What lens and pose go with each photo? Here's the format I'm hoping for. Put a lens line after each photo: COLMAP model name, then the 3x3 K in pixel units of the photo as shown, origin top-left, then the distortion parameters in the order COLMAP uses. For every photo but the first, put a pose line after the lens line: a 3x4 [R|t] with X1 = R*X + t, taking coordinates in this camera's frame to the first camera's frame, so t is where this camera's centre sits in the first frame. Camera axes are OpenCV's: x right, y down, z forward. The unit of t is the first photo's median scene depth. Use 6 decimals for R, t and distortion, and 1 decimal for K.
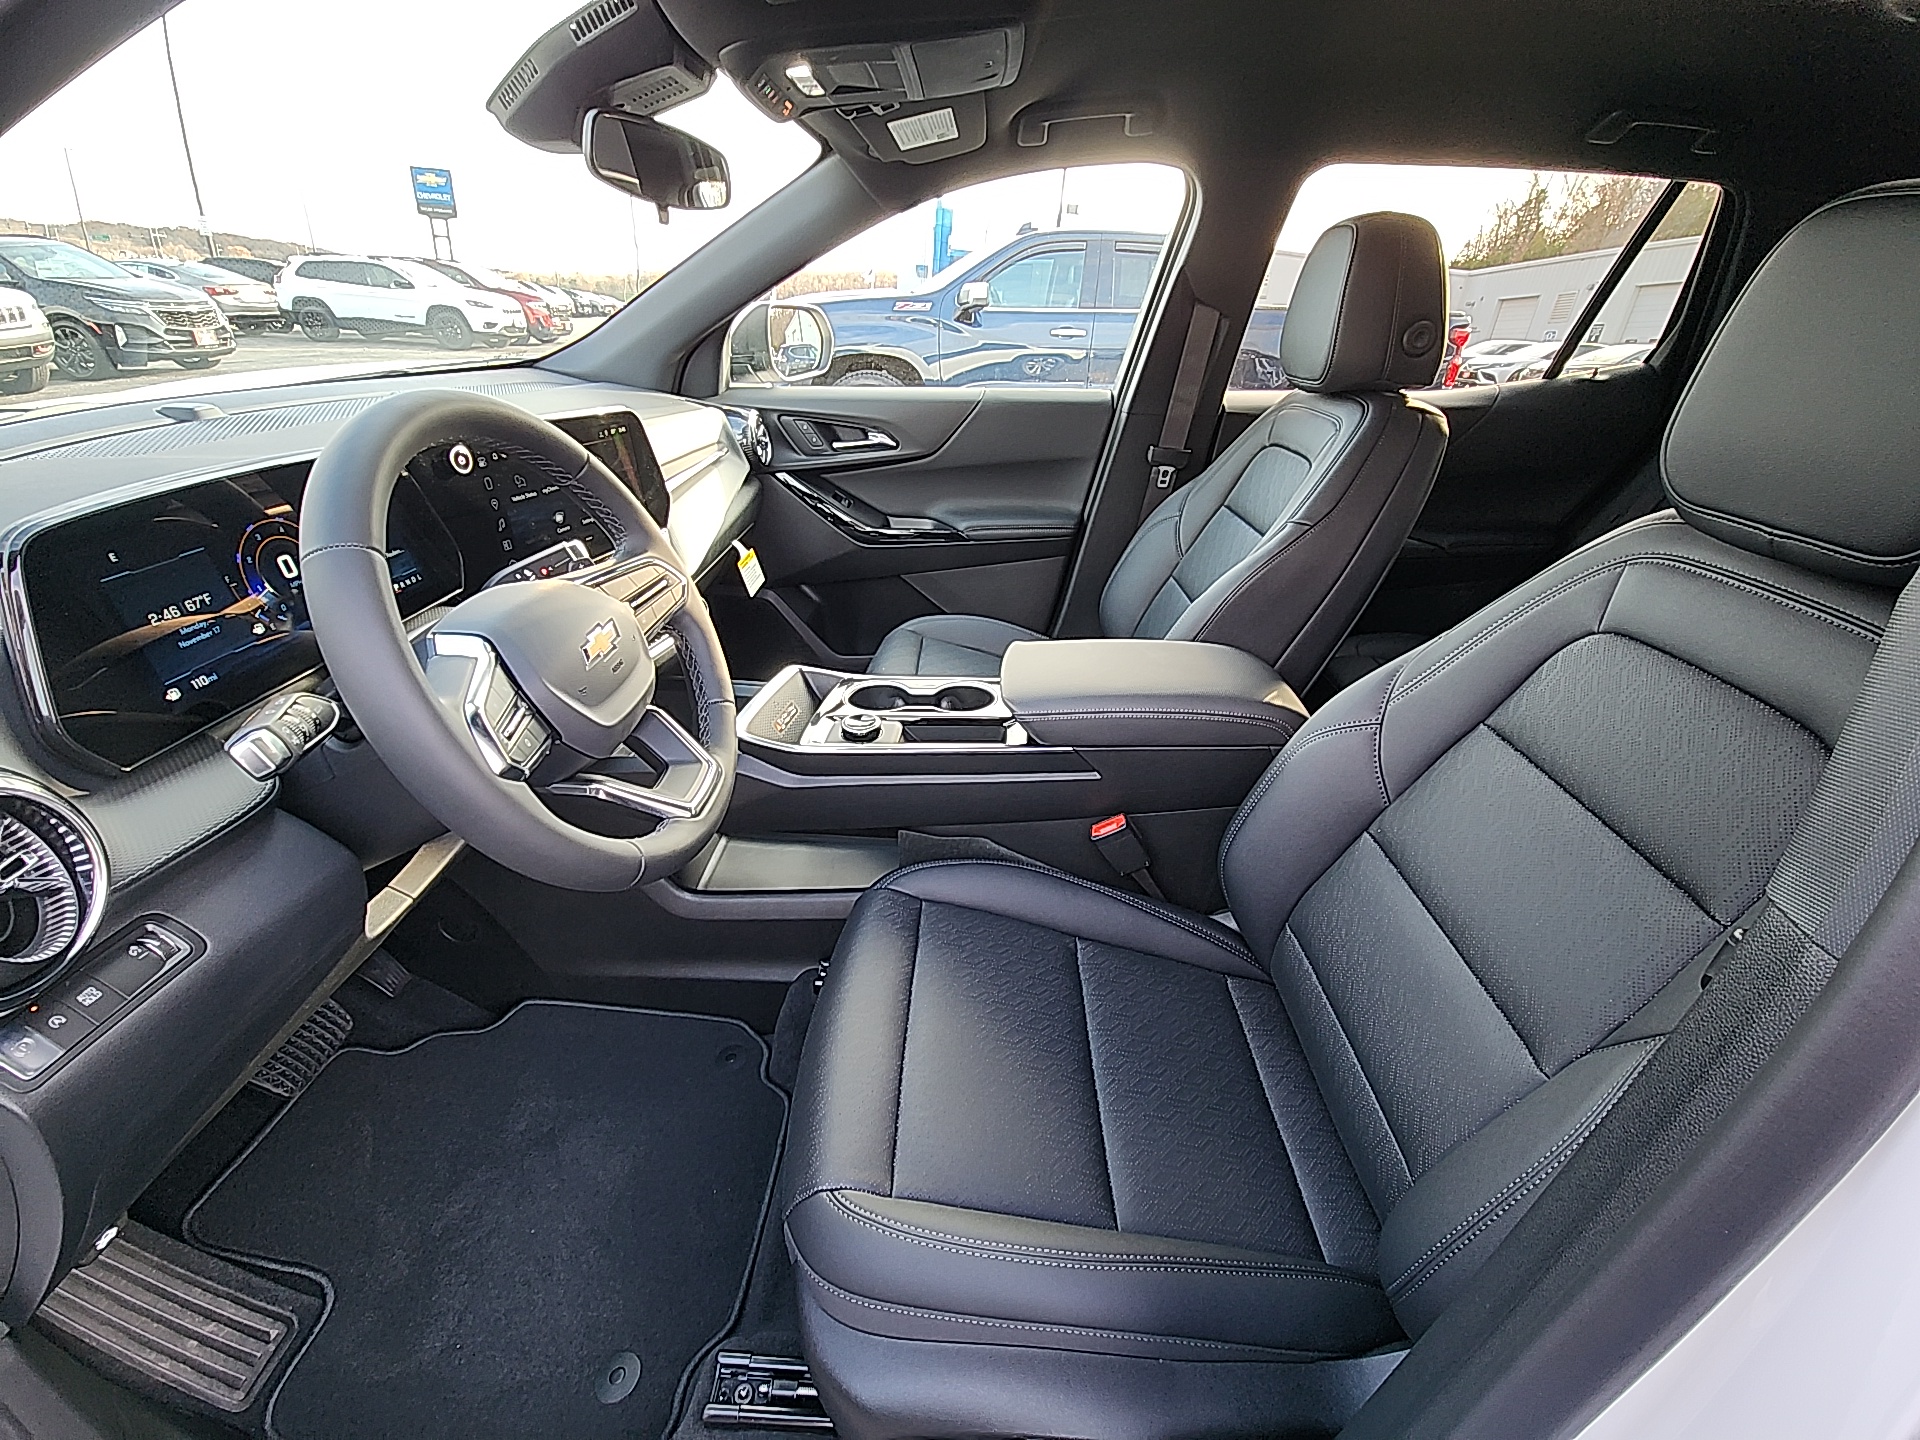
lens RADIAL K [[773.2, 0, 951.2], [0, 773.2, 702.3], [0, 0, 1]] dist [0.006732, -0.002666]
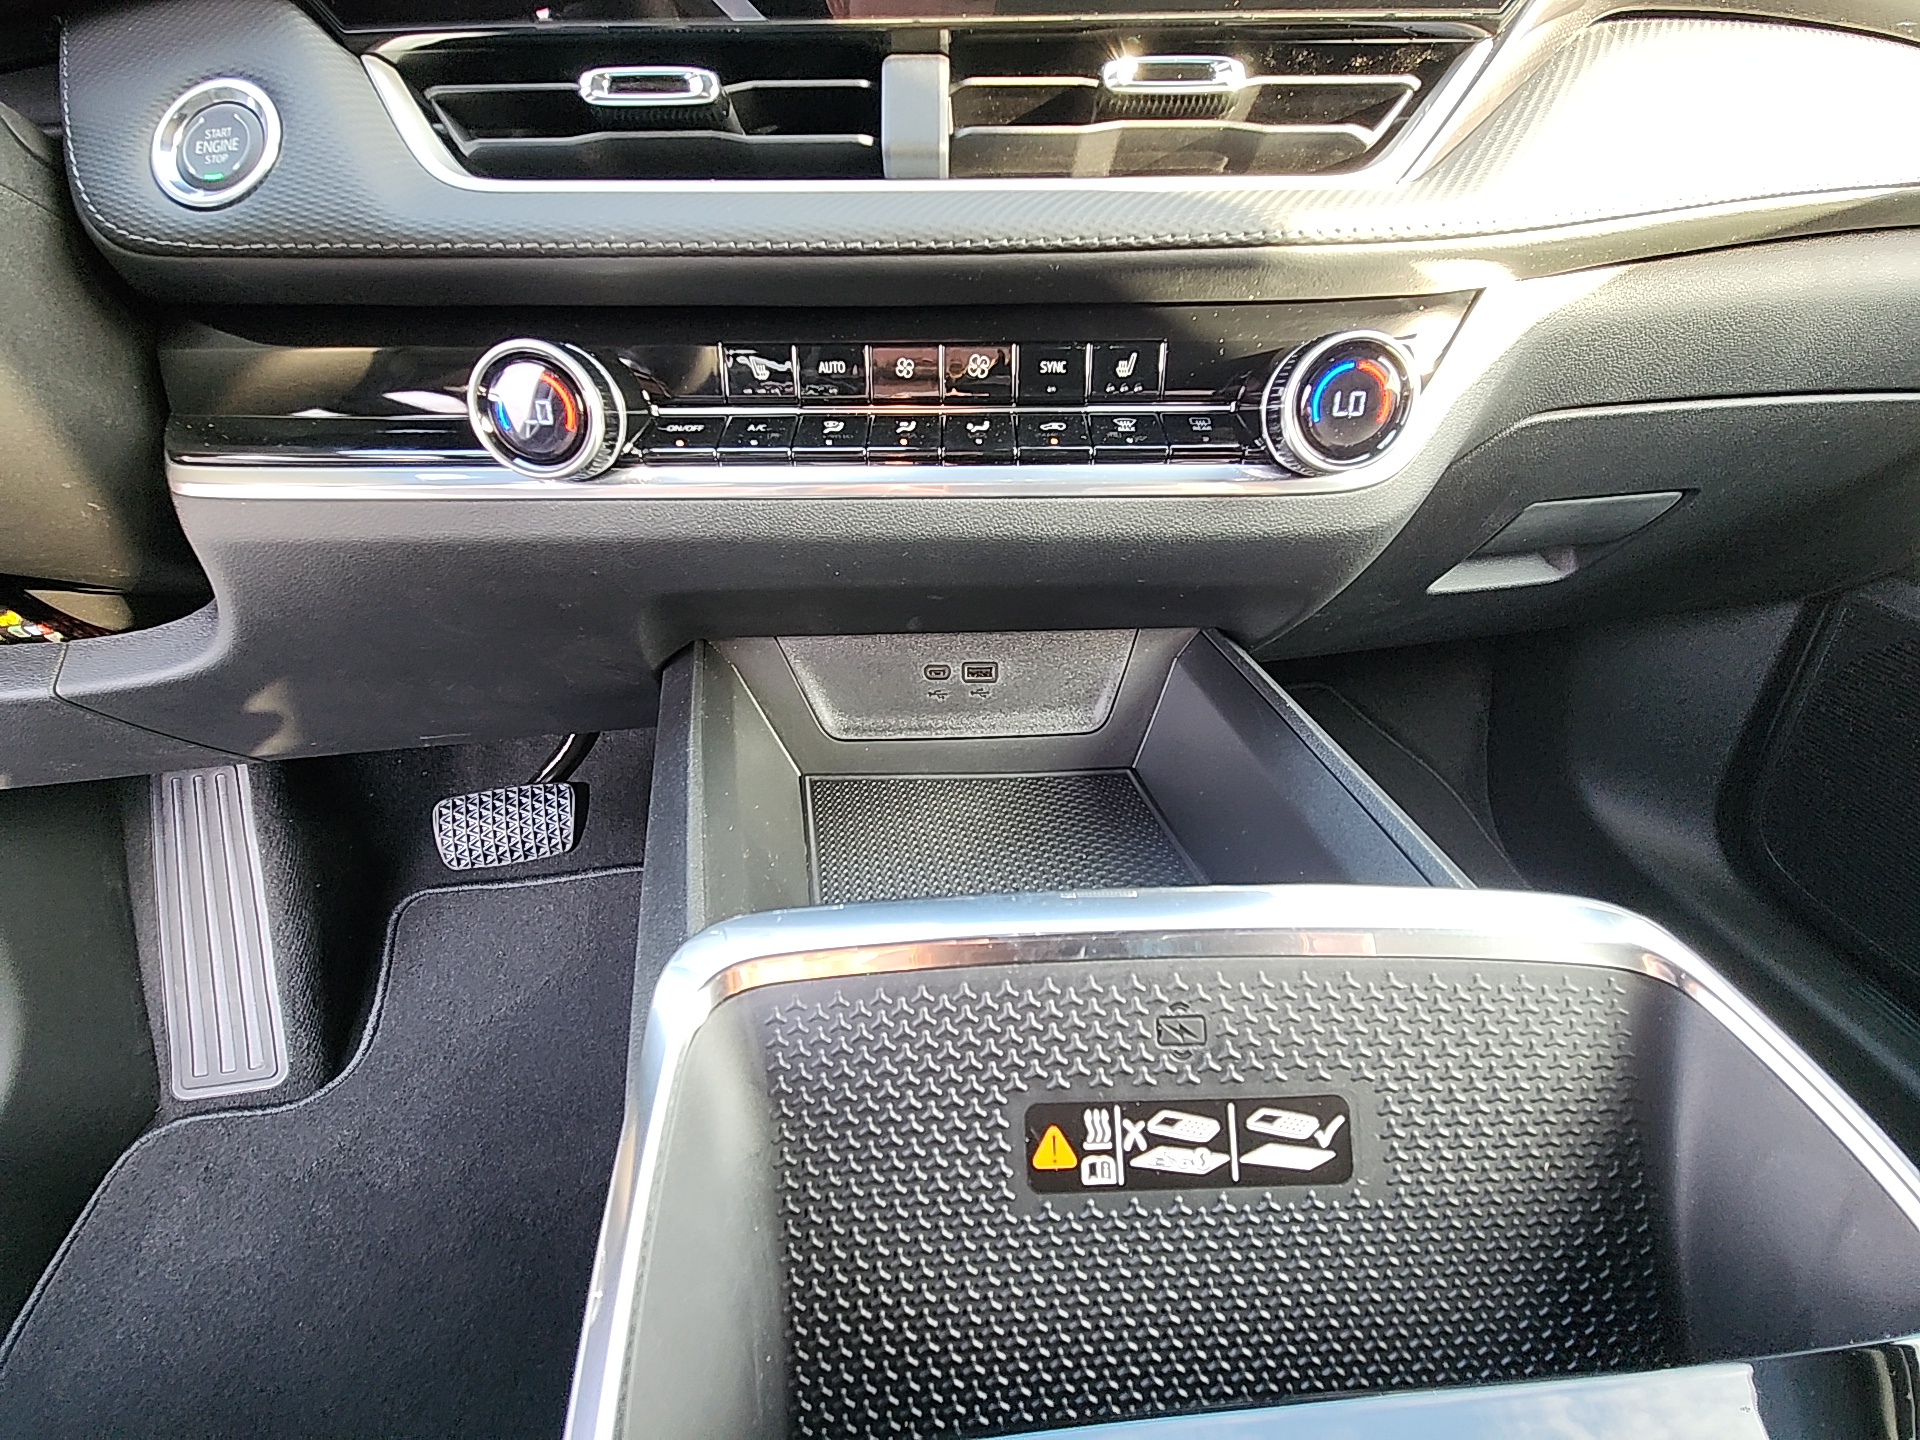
lens RADIAL K [[773.2, 0, 951.2], [0, 773.2, 702.3], [0, 0, 1]] dist [0.006732, -0.002666]
pose [[0.214509, 0.483003, -0.848937, -0.091956], [-0.427809, 0.827822, 0.362891, -0.057517], [0.878046, 0.285339, 0.384208, 0.591103]]
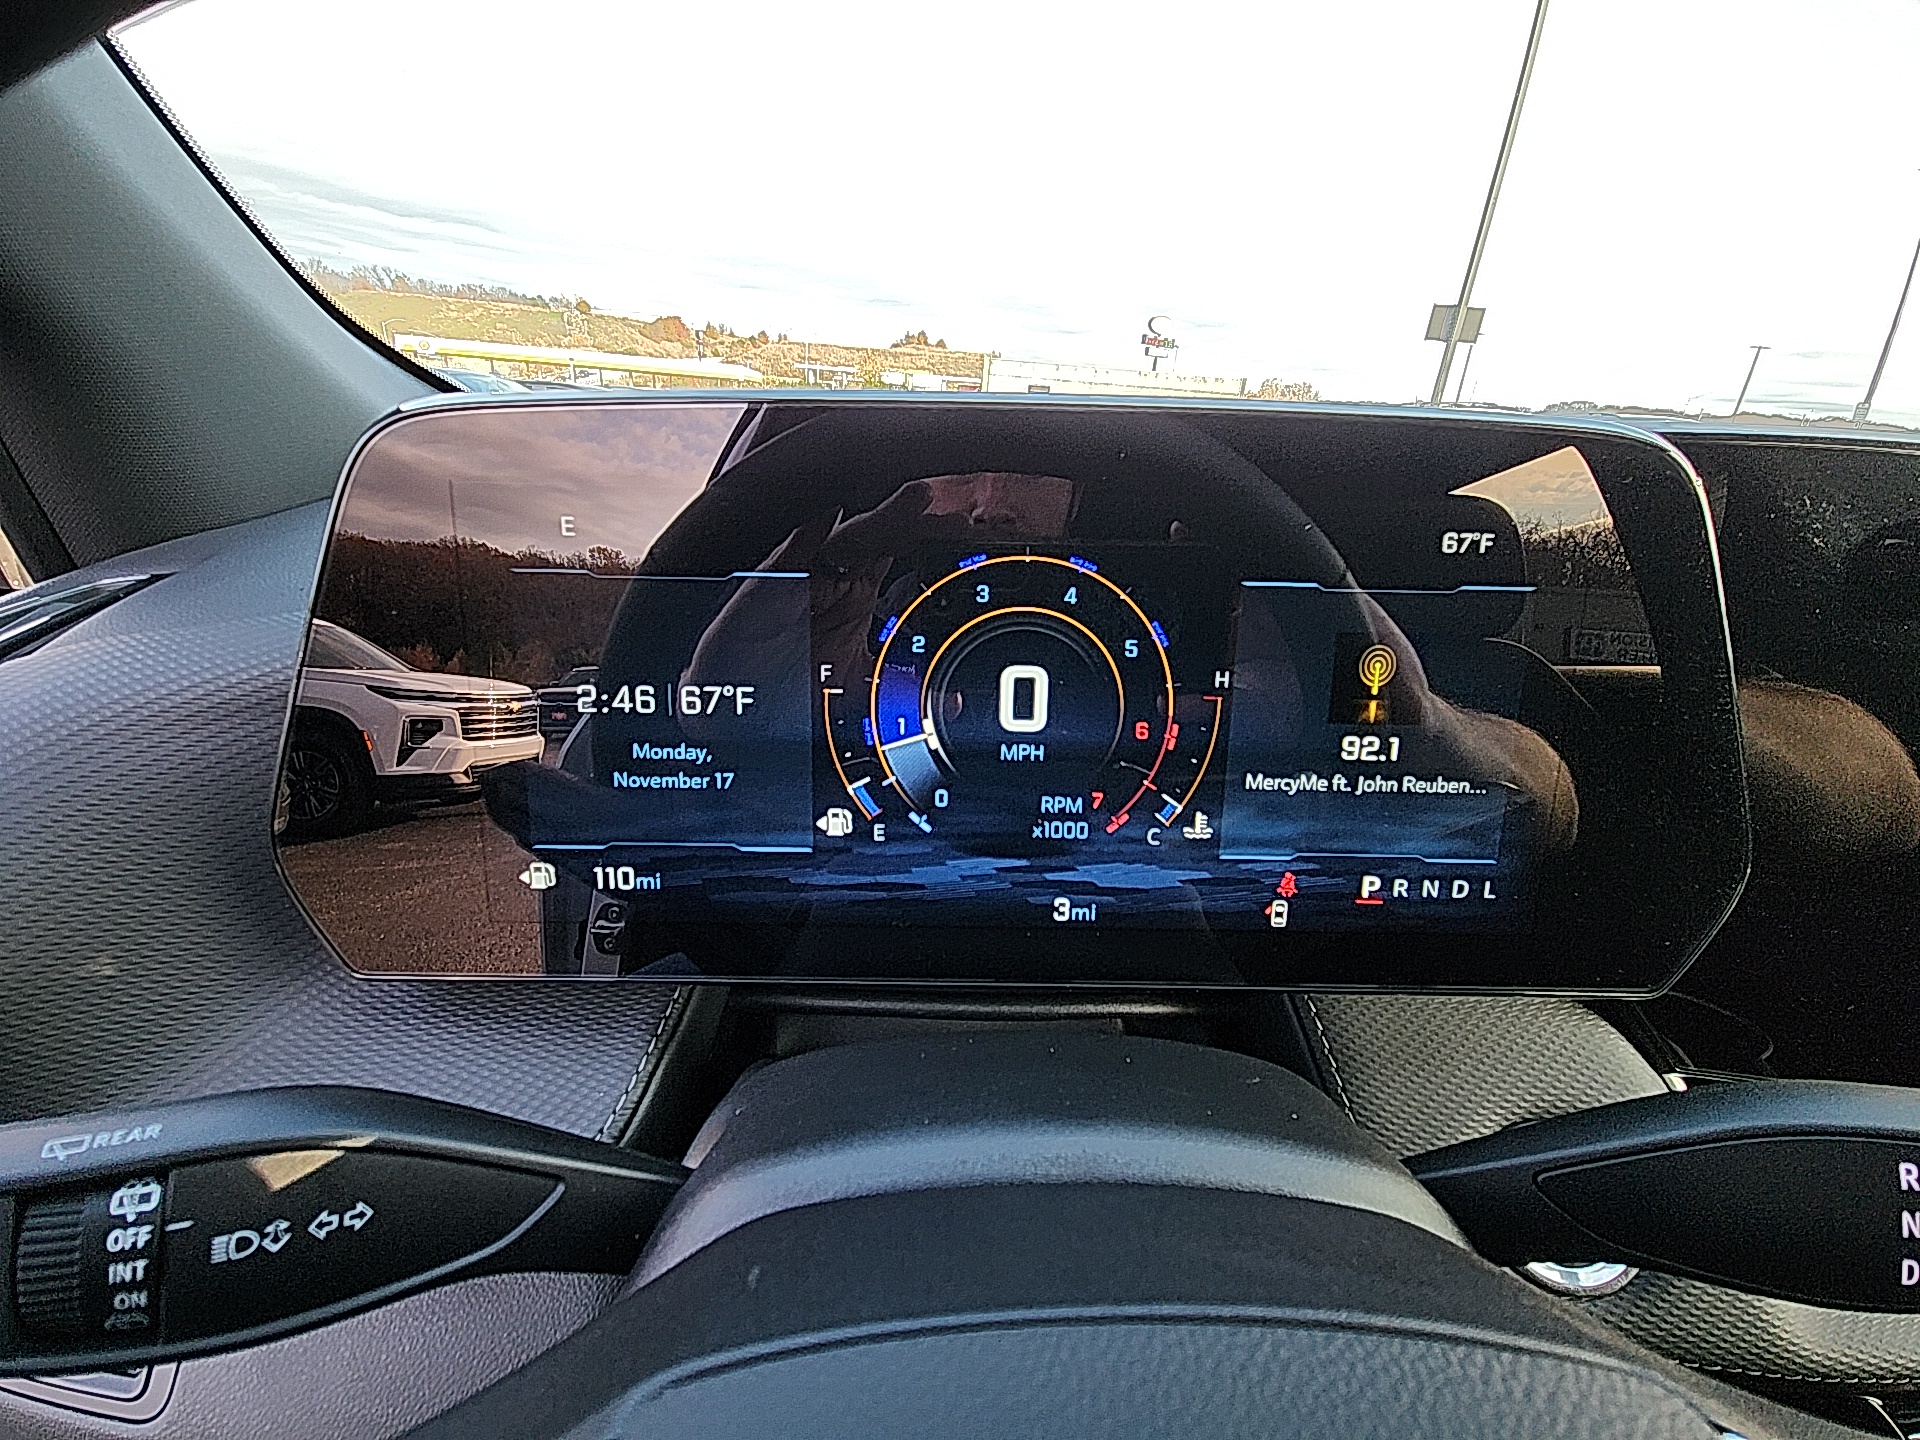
lens RADIAL K [[773.2, 0, 951.2], [0, 773.2, 702.3], [0, 0, 1]] dist [0.006732, -0.002666]
pose [[0.041233, 0.285188, -0.957584, -0.201898], [-0.473012, 0.849768, 0.232710, -0.086905], [0.880090, 0.443354, 0.169936, 0.339696]]
